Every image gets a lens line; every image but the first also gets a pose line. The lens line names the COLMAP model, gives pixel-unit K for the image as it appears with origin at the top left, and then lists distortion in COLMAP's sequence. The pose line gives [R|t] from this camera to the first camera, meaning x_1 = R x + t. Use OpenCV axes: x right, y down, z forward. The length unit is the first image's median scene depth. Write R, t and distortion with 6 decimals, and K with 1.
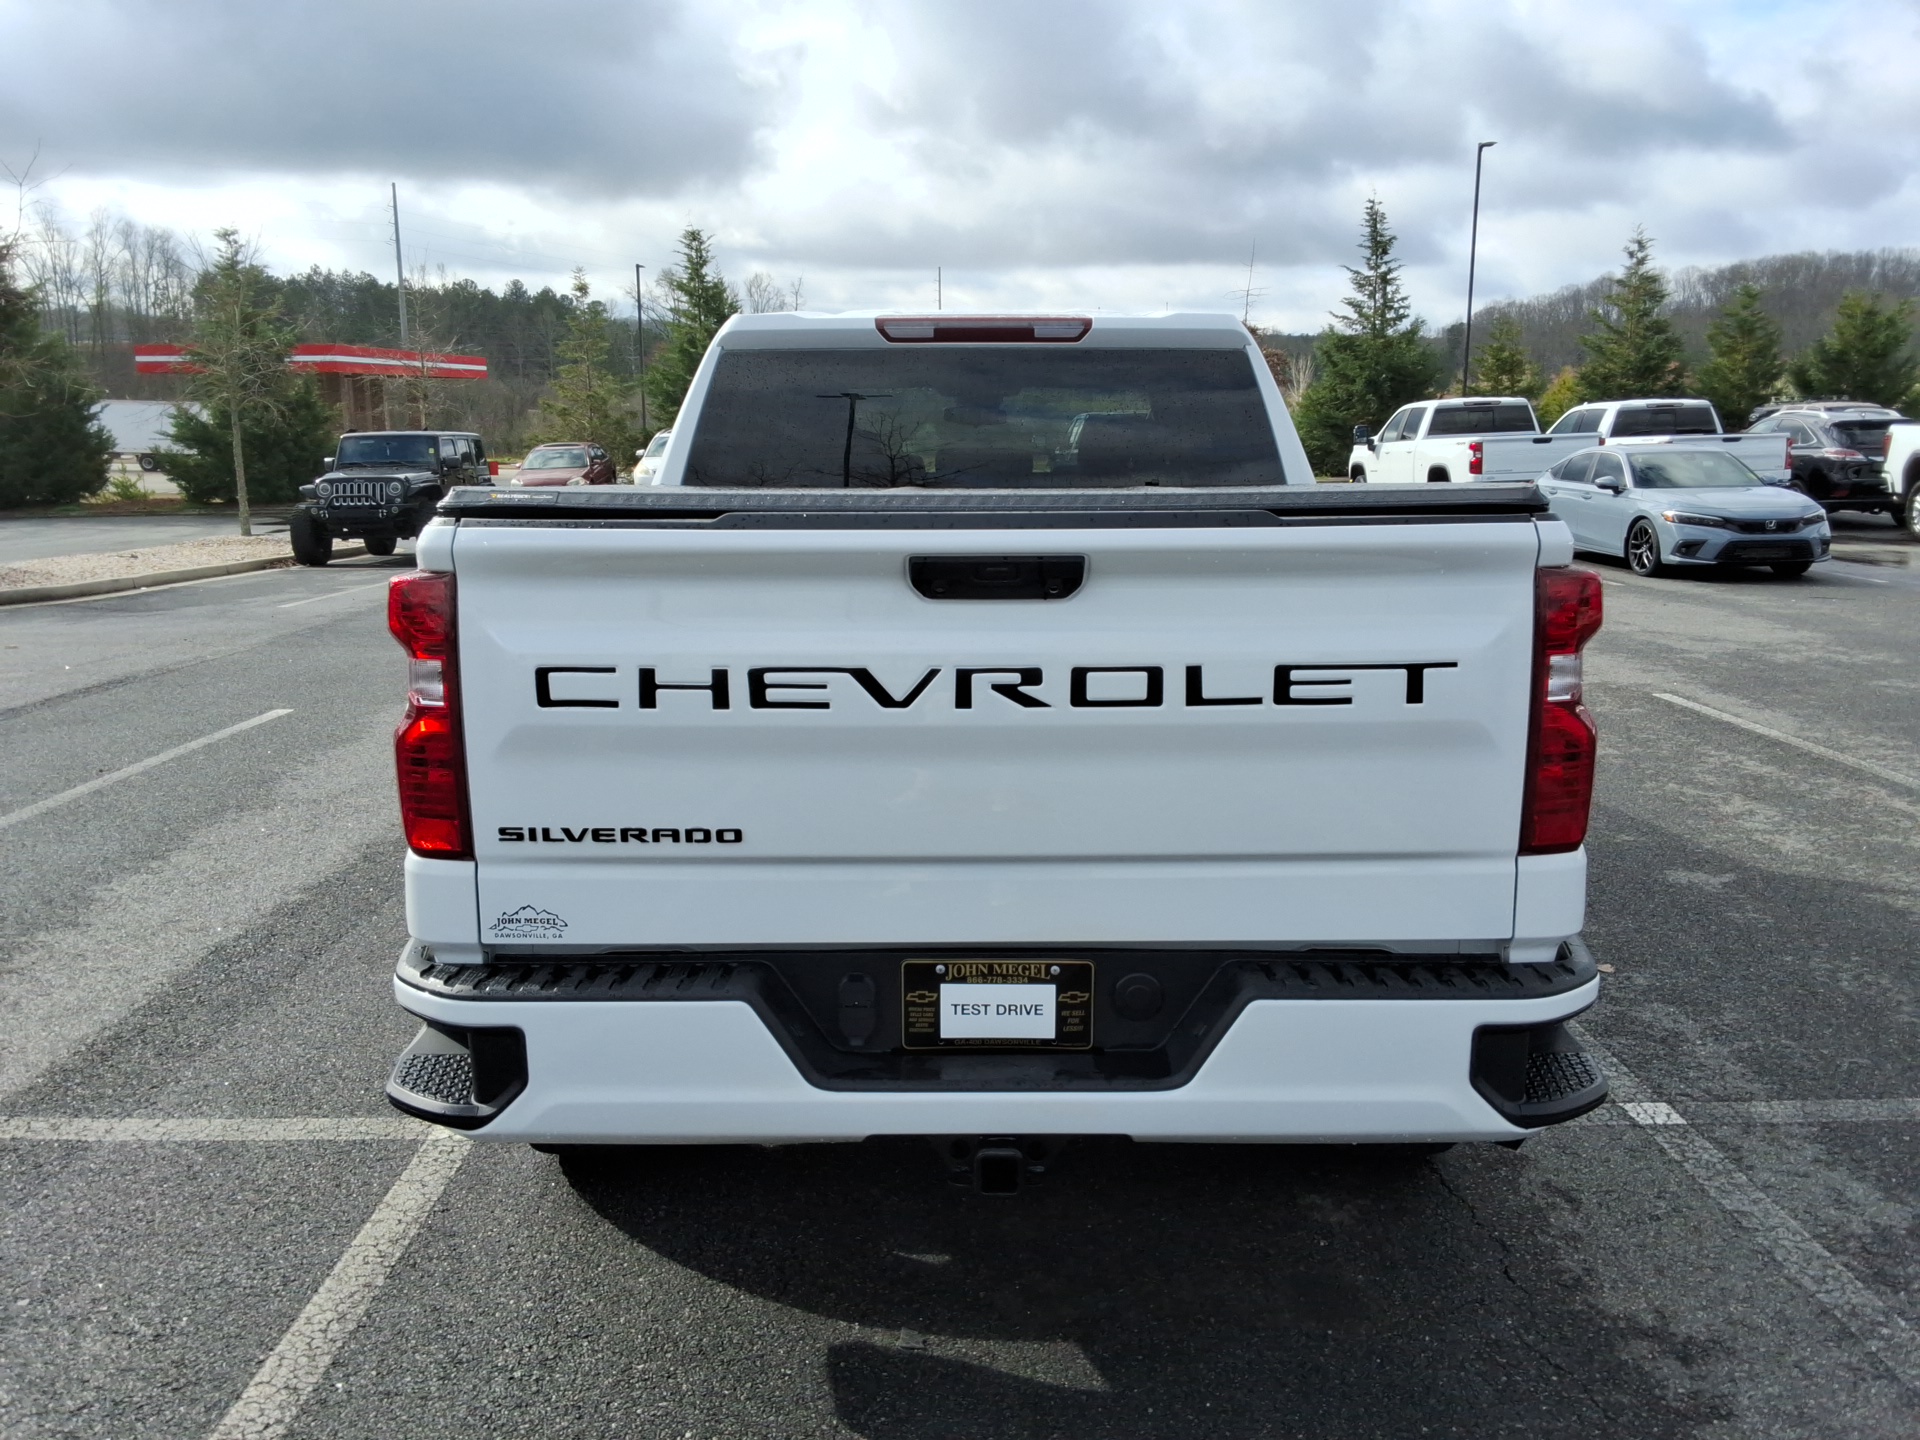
lens RADIAL K [[1534.2, 0, 980.1], [0, 1534.2, 704.0], [0, 0, 1]] dist [0.121154, -0.189944]
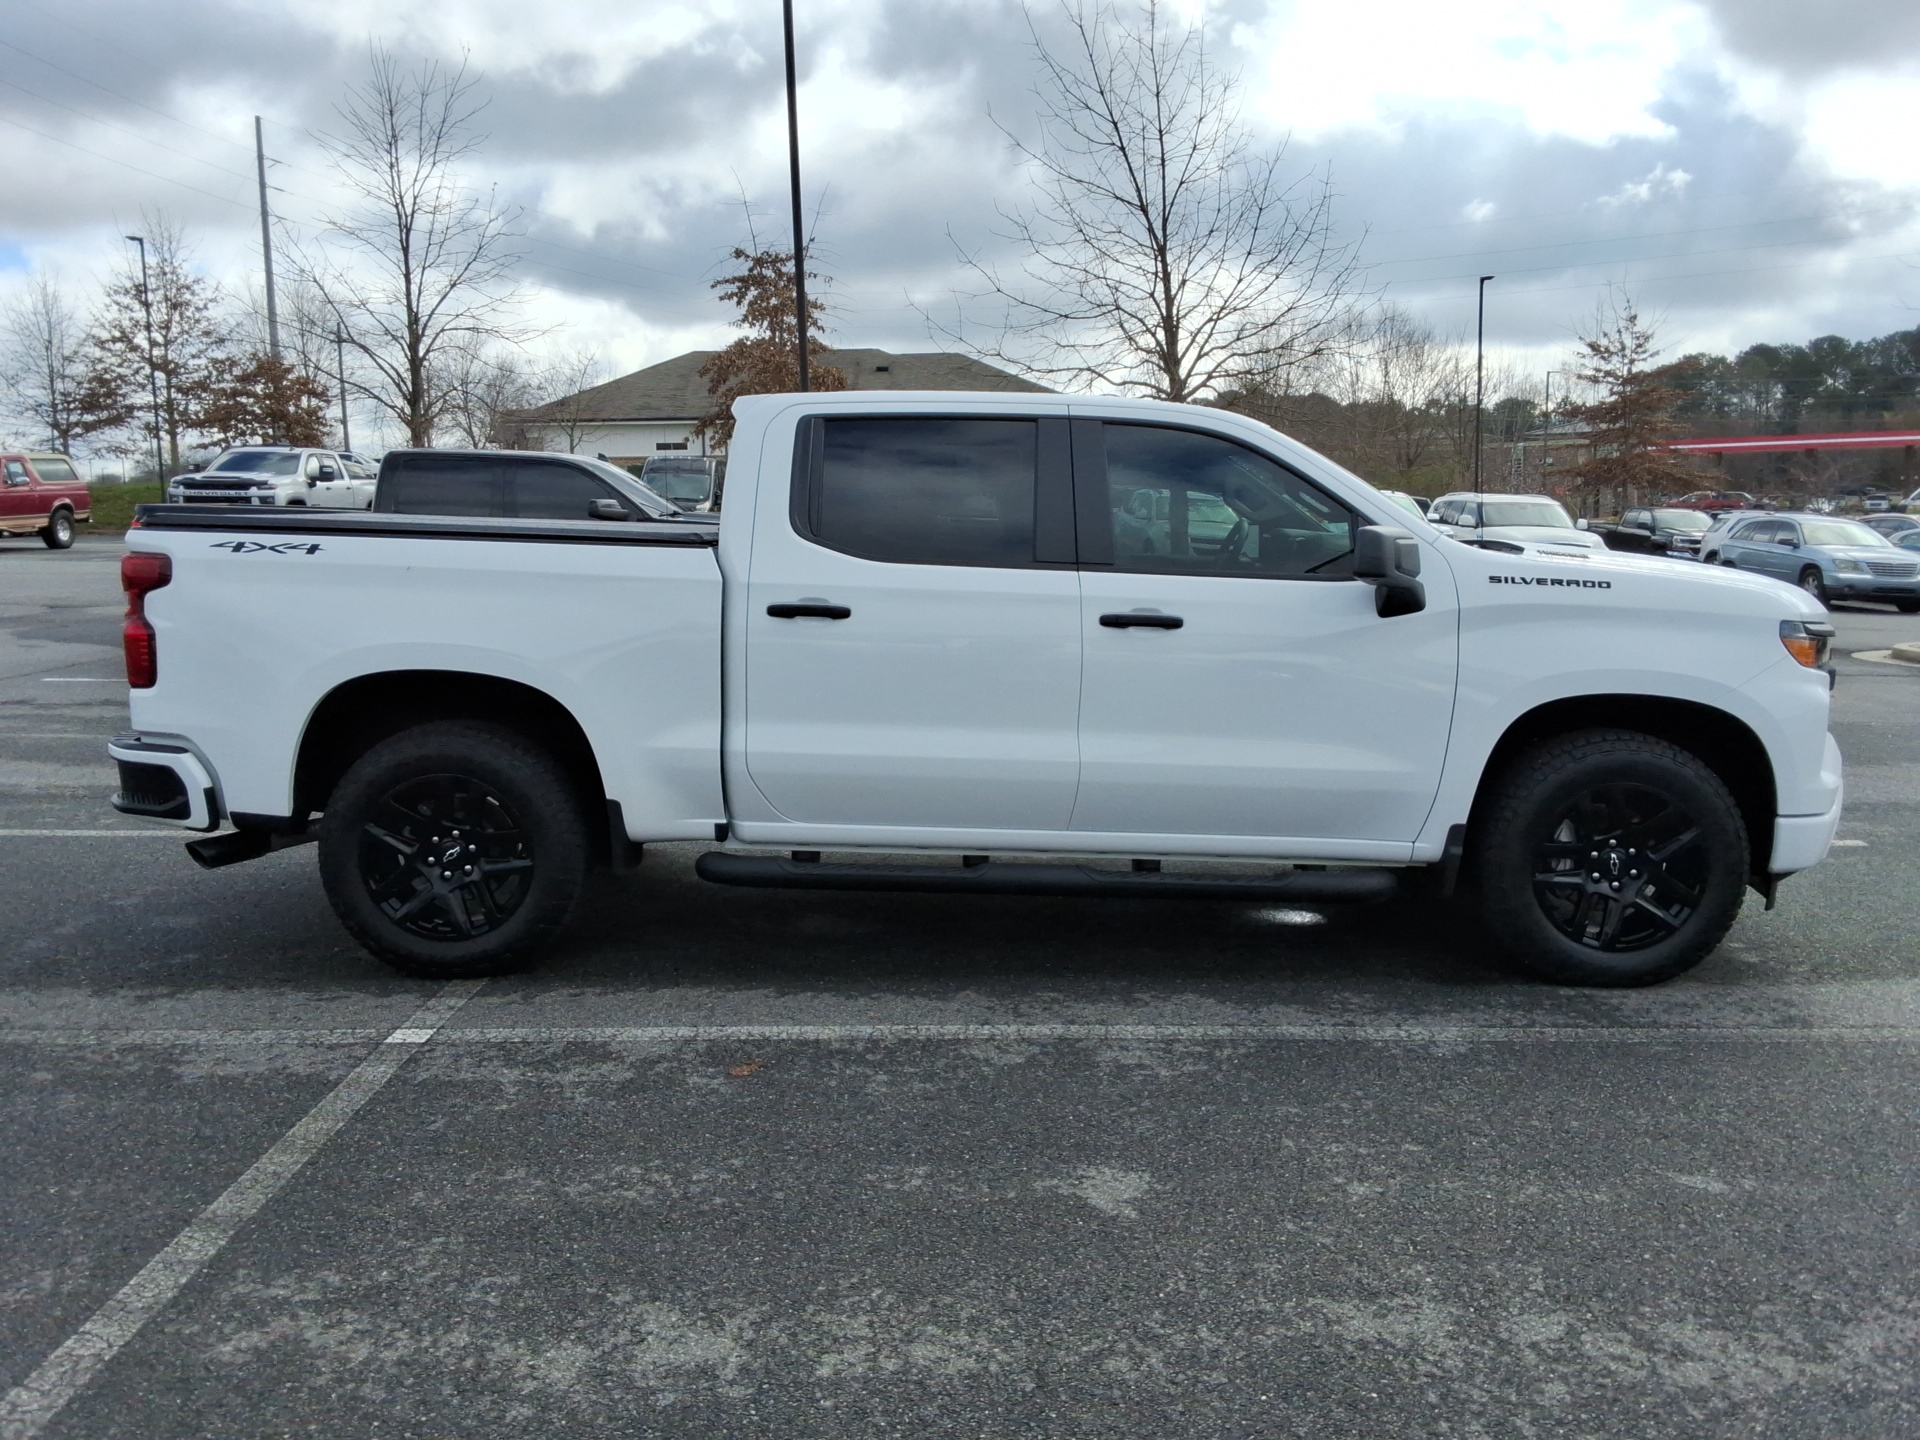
lens RADIAL K [[1534.2, 0, 960.7], [0, 1534.2, 692.8], [0, 0, 1]] dist [0.121154, -0.189944]
pose [[-0.018088, 0.120154, -0.992590, 2.465181], [-0.171544, 0.977659, 0.121473, -0.348570], [0.985010, 0.172471, 0.002928, 2.105630]]
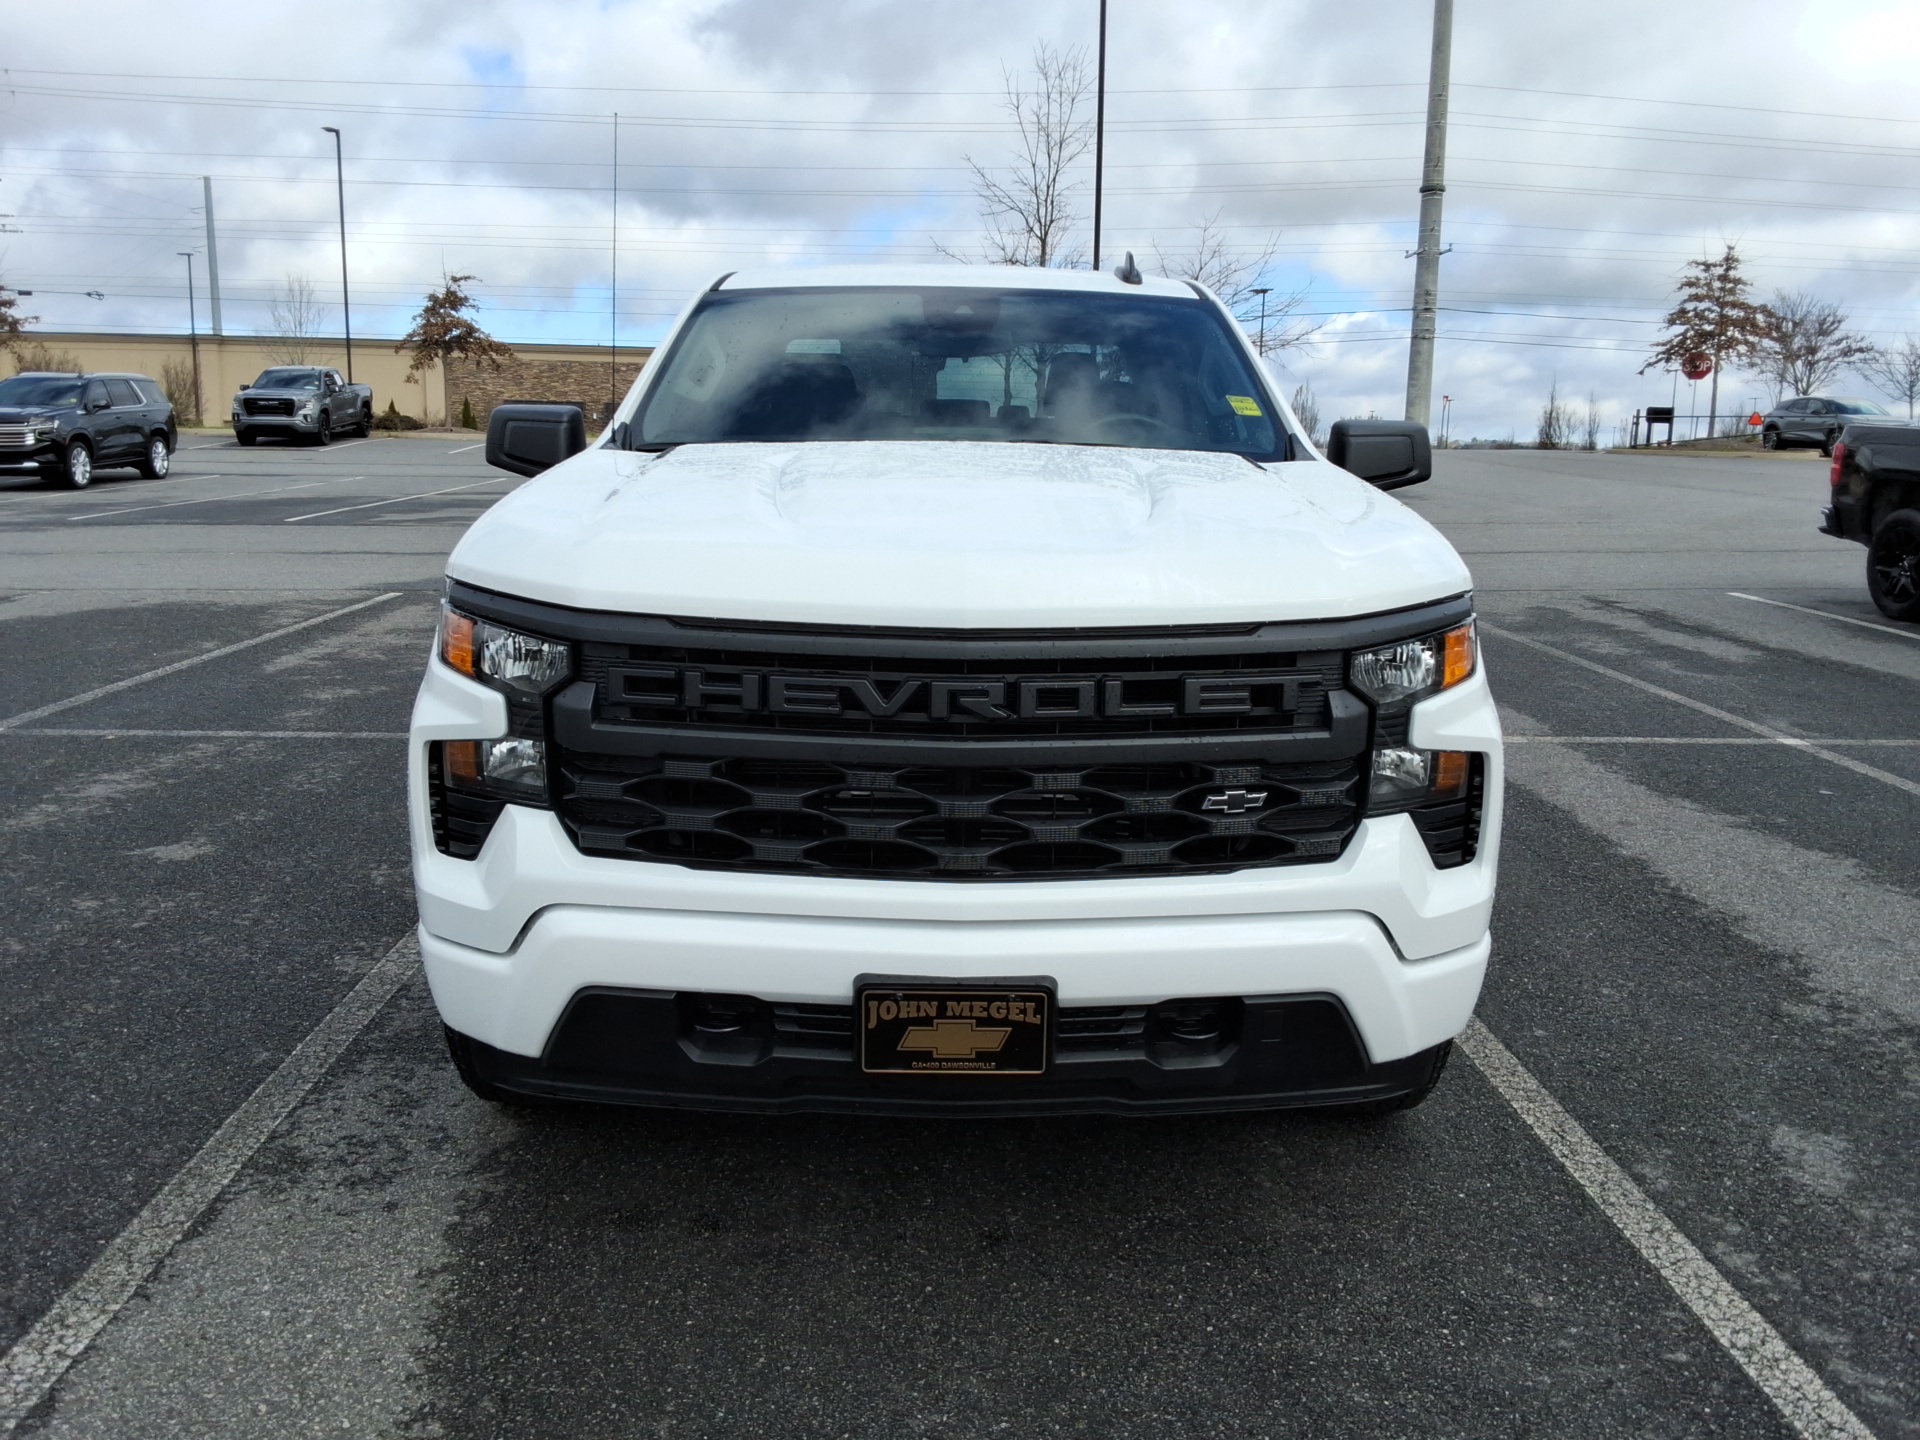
lens RADIAL K [[1534.2, 0, 970.4], [0, 1534.2, 708.9], [0, 0, 1]] dist [0.121154, -0.189944]
pose [[-0.999670, -0.014635, -0.021131, 0.023559], [-0.021046, 0.937978, 0.346054, -0.690969], [0.014756, 0.346385, -0.937977, 4.294579]]
